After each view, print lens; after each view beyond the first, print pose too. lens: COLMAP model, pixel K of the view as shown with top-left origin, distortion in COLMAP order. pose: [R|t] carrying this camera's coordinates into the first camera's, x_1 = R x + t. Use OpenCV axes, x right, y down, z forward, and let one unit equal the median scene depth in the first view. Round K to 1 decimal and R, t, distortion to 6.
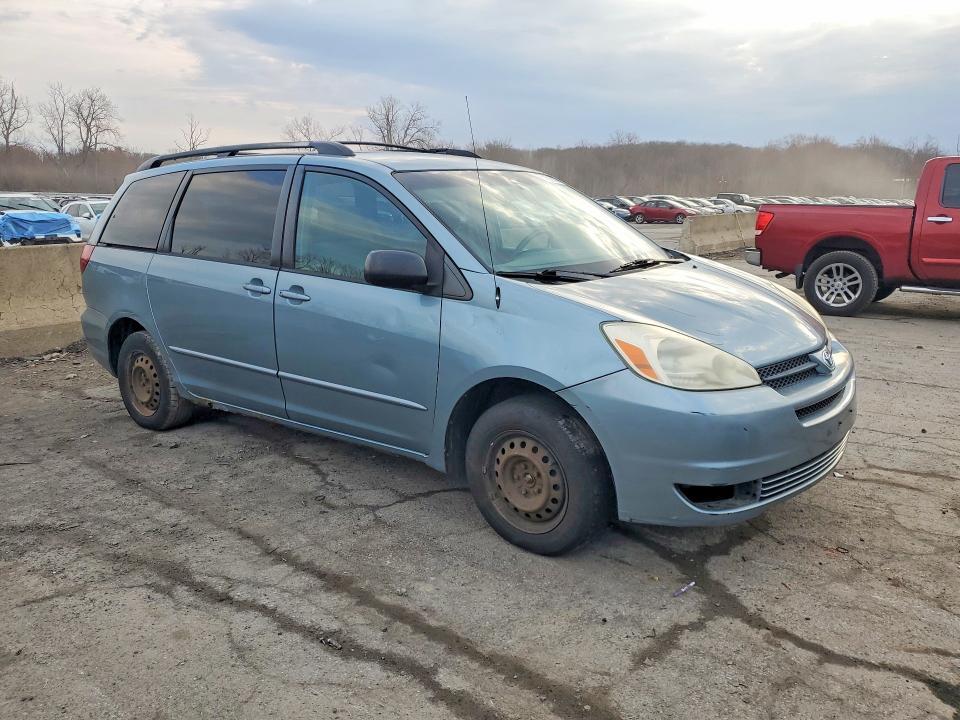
lens RADIAL K [[770.8, 0, 481.2], [0, 770.8, 358.5], [0, 0, 1]] dist [0.015528, 0.021436]
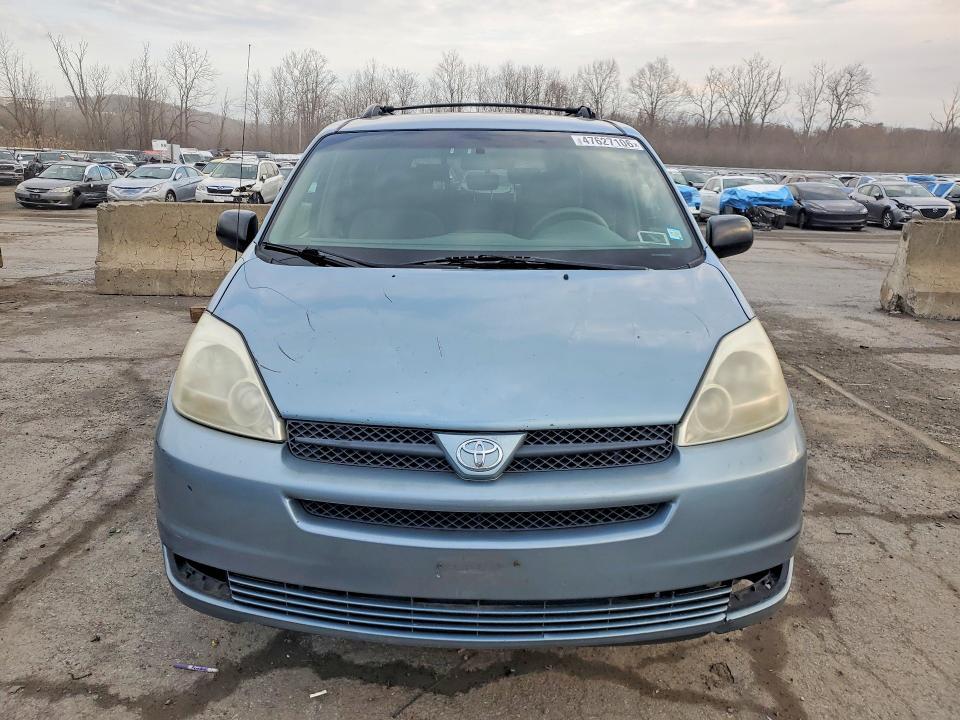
lens RADIAL K [[770.8, 0, 478.5], [0, 770.8, 363.1], [0, 0, 1]] dist [0.015528, 0.021436]
pose [[0.582224, 0.213350, -0.784536, 0.923591], [-0.189003, 0.974037, 0.124619, -0.140604], [0.790754, 0.075723, 0.607432, 0.697437]]
